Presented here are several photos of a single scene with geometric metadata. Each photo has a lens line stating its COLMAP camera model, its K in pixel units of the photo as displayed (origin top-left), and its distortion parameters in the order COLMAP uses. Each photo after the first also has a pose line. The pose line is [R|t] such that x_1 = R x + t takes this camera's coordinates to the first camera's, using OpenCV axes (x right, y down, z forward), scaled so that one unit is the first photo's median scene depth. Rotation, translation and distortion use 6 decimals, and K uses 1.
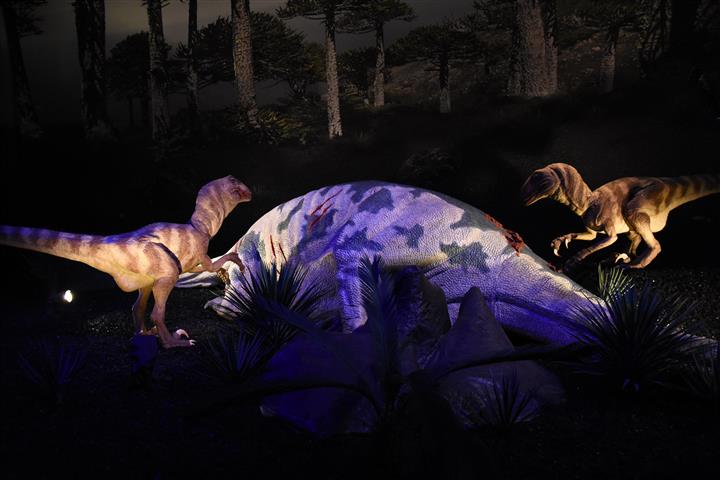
lens RADIAL K [[561.1, 0, 360.2], [0, 561.1, 244.9], [0, 0, 1]] dist [-0.096279, 0.087055]
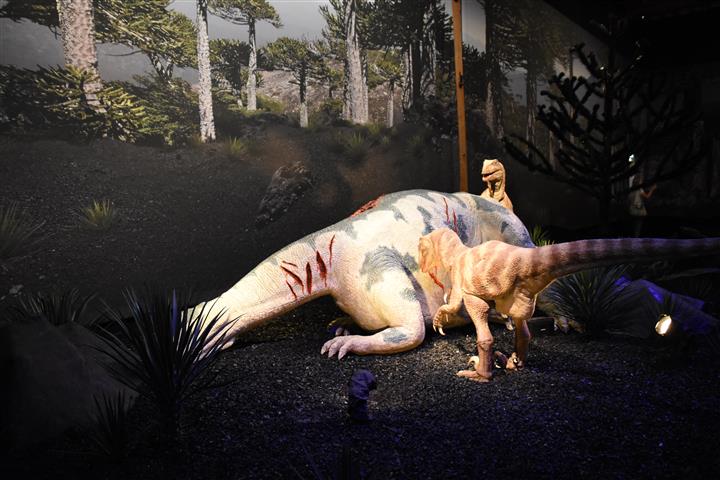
lens RADIAL K [[561.1, 0, 367.4], [0, 561.1, 241.1], [0, 0, 1]] dist [-0.096279, 0.087055]
pose [[0.313590, -0.073294, 0.946726, -0.768045], [0.124834, 0.991545, 0.035414, -0.049587], [-0.941317, 0.107078, 0.320088, 0.563498]]
